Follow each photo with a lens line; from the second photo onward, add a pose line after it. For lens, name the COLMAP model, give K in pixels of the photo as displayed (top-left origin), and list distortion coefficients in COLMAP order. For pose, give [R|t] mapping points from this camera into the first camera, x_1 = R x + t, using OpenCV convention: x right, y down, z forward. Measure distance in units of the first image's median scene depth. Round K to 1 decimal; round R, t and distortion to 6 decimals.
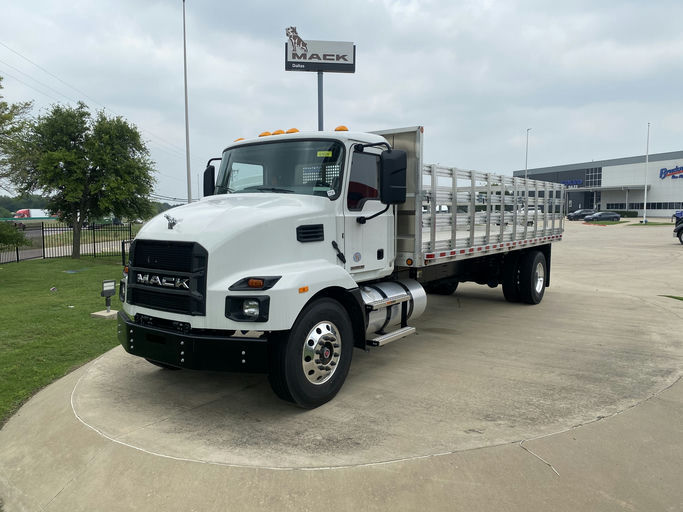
lens RADIAL K [[518.3, 0, 339.9], [0, 518.3, 259.9], [0, 0, 1]] dist [0.041751, -0.000204]
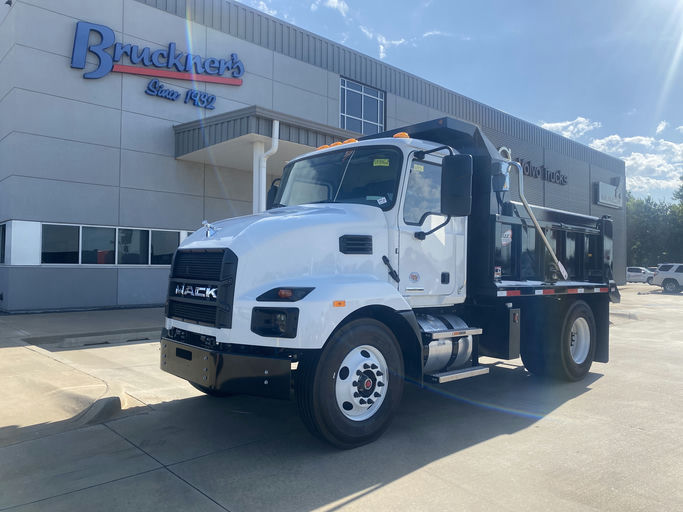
lens RADIAL K [[522.1, 0, 341.5], [0, 522.1, 256.0], [0, 0, 1]] dist [0.045134, -0.000841]
pose [[0.979333, 0.017876, -0.201463, 0.097135], [-0.040982, 0.992963, -0.111109, 0.066673], [0.198059, 0.117069, 0.973174, 0.125146]]
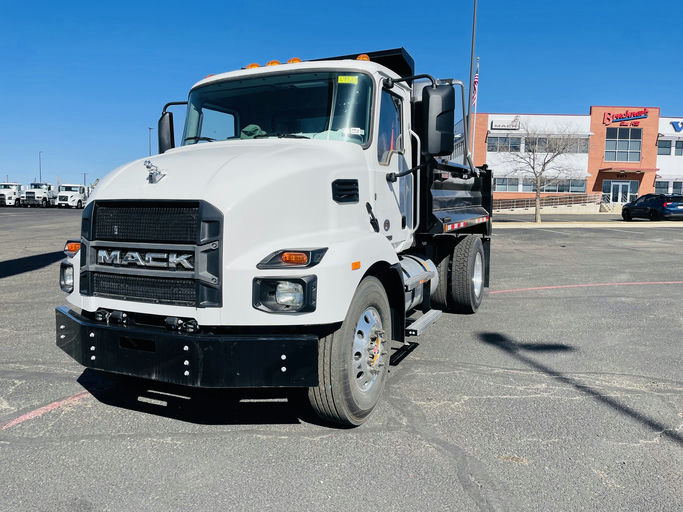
lens RADIAL K [[522.1, 0, 341.5], [0, 522.1, 256.0], [0, 0, 1]] dist [0.045134, -0.000841]
pose [[0.978796, -0.025377, 0.203260, -0.214796], [0.021191, 0.999517, 0.022747, 0.024524], [-0.203739, -0.017958, 0.978860, 0.256072]]
